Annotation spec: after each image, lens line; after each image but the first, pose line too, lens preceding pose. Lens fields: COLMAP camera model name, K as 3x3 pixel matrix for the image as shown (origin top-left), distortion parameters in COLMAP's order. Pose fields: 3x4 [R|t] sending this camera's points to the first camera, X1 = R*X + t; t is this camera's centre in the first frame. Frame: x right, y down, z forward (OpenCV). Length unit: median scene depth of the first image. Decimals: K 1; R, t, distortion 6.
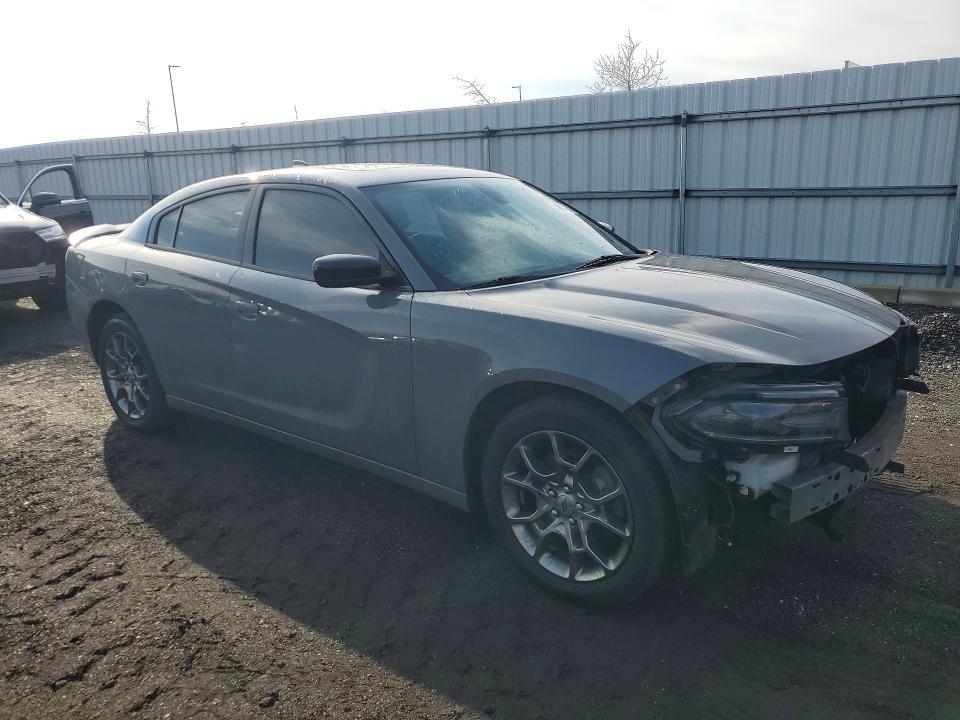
lens RADIAL K [[750.7, 0, 479.9], [0, 750.7, 380.1], [0, 0, 1]] dist [0.003132, -0.002252]
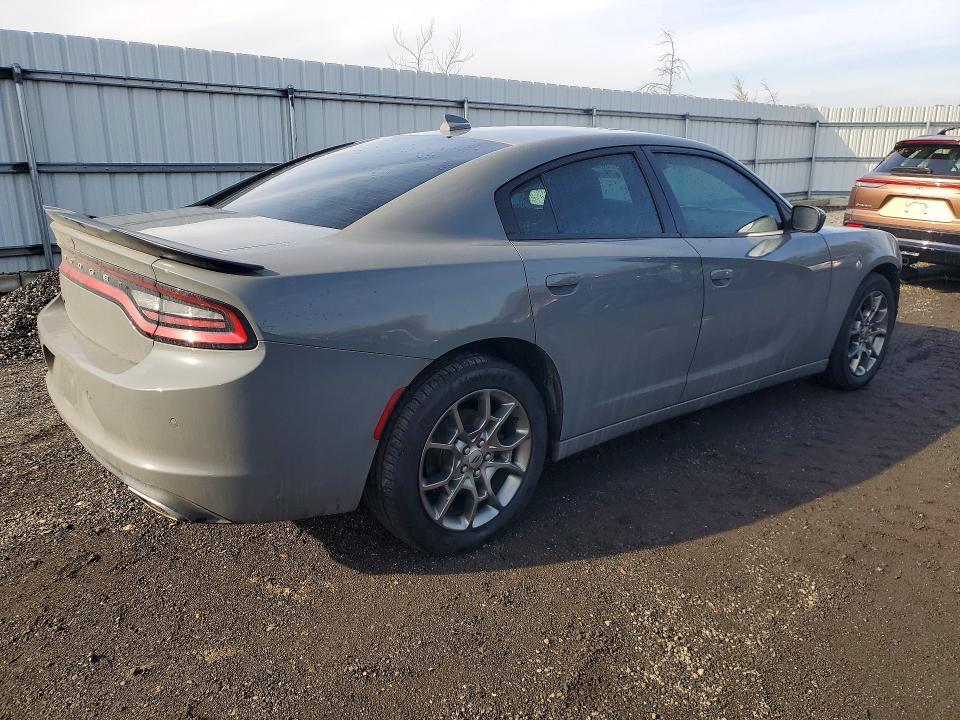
lens RADIAL K [[778.6, 0, 480.0], [0, 778.6, 360.0], [0, 0, 1]] dist [0.048083, -0.000993]
pose [[0.162652, -0.231597, 0.959118, -0.760021], [0.242746, 0.951578, 0.188610, -0.145662], [-0.956357, 0.202144, 0.210995, 0.608566]]
